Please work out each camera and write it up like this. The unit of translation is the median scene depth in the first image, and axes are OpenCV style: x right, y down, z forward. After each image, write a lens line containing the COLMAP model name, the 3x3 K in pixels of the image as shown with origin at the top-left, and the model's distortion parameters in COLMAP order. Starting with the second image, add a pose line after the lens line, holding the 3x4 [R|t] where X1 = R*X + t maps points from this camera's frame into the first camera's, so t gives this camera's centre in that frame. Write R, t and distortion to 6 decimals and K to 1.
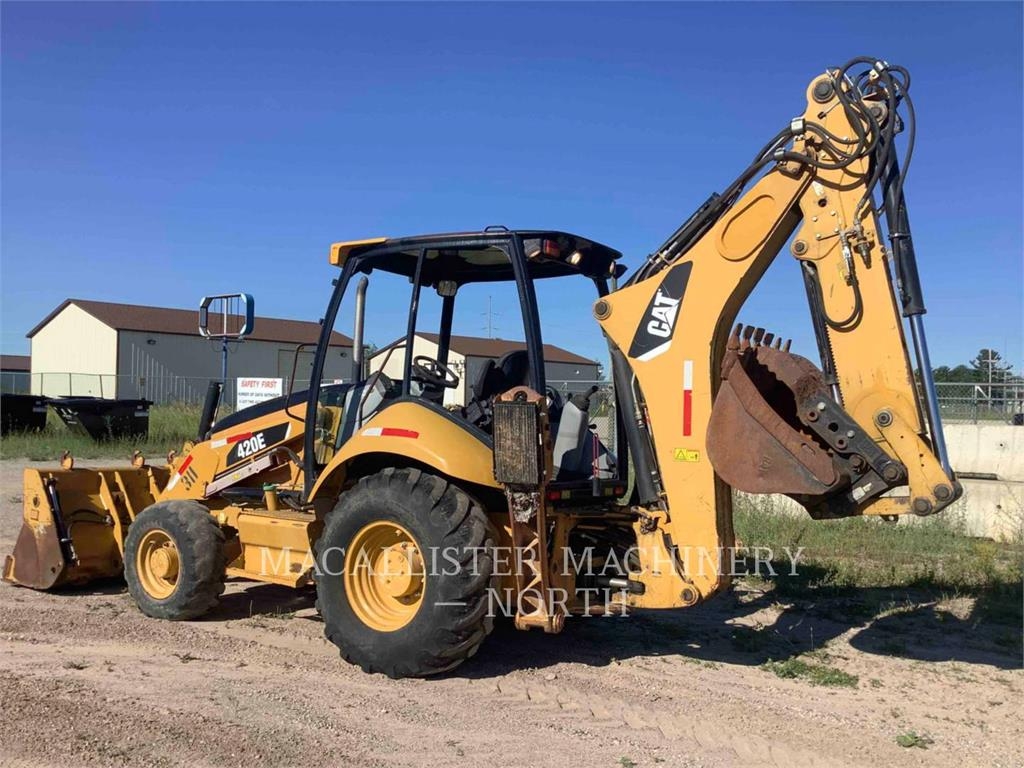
lens RADIAL K [[836.4, 0, 512.0], [0, 836.4, 384.0], [0, 0, 1]] dist [0.011993, 0.000938]
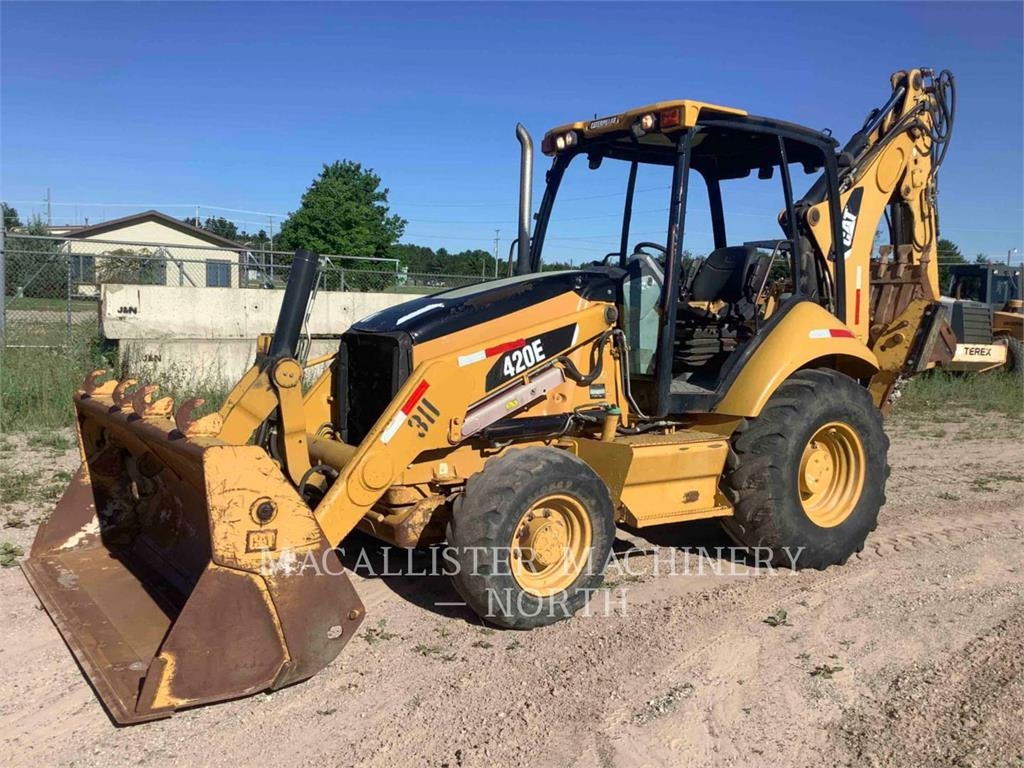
lens RADIAL K [[836.4, 0, 512.0], [0, 836.4, 384.0], [0, 0, 1]] dist [0.011993, 0.000938]
pose [[0.455677, -0.103588, 0.884097, -0.939348], [-0.050364, 0.988614, 0.141793, -0.003673], [-0.888719, -0.109139, 0.445272, 0.695689]]
